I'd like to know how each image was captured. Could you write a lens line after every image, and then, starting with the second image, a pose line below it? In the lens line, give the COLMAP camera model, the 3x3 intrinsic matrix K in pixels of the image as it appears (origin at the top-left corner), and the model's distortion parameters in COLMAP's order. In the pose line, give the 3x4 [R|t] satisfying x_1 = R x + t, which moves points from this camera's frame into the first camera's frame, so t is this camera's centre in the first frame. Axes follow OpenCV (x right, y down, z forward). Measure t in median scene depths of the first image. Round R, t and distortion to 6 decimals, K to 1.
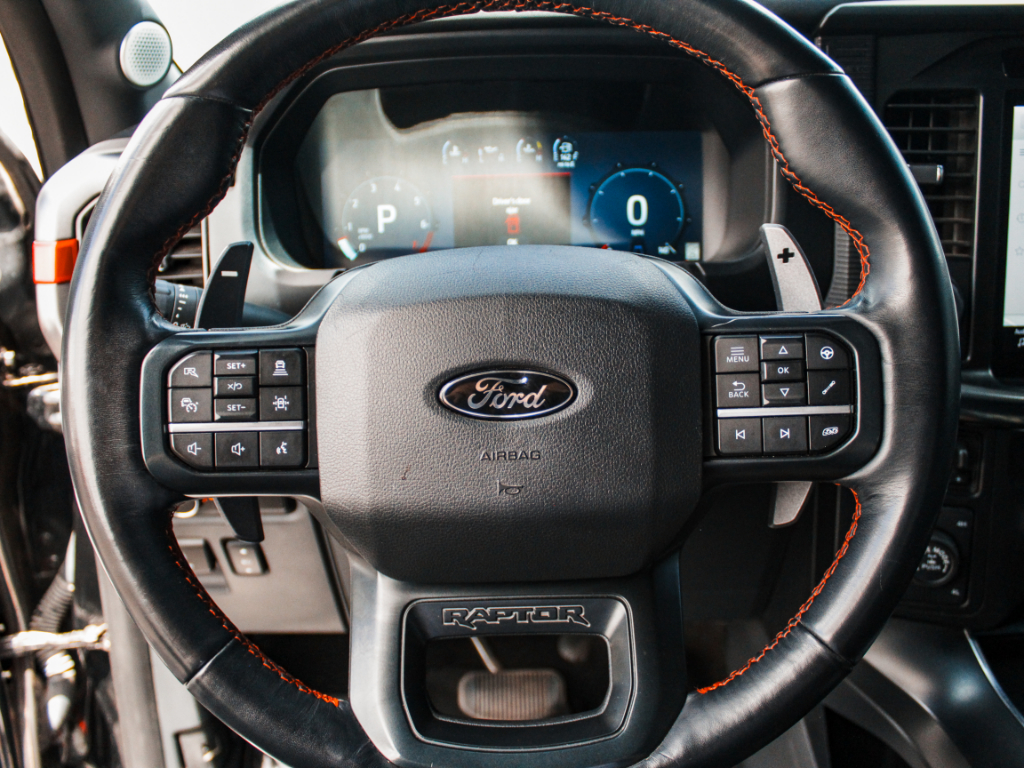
lens RADIAL K [[939.4, 0, 512.0], [0, 939.4, 384.0], [0, 0, 1]] dist [-0.136720, 0.008766]
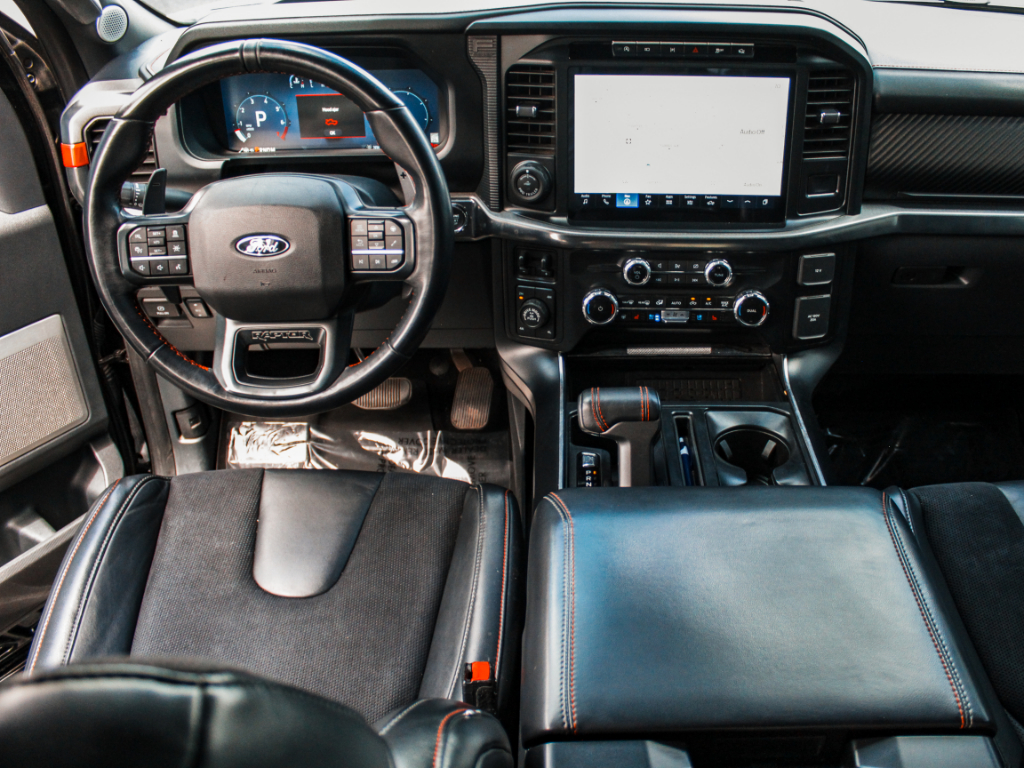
lens RADIAL K [[839.2, 0, 512.0], [0, 839.2, 384.0], [0, 0, 1]] dist [-0.112540, 0.000459]
pose [[0.999919, 0.010395, 0.007302, 0.611180], [-0.012005, 0.961211, 0.275553, -0.237798], [-0.004154, -0.275618, 0.961258, -1.150744]]
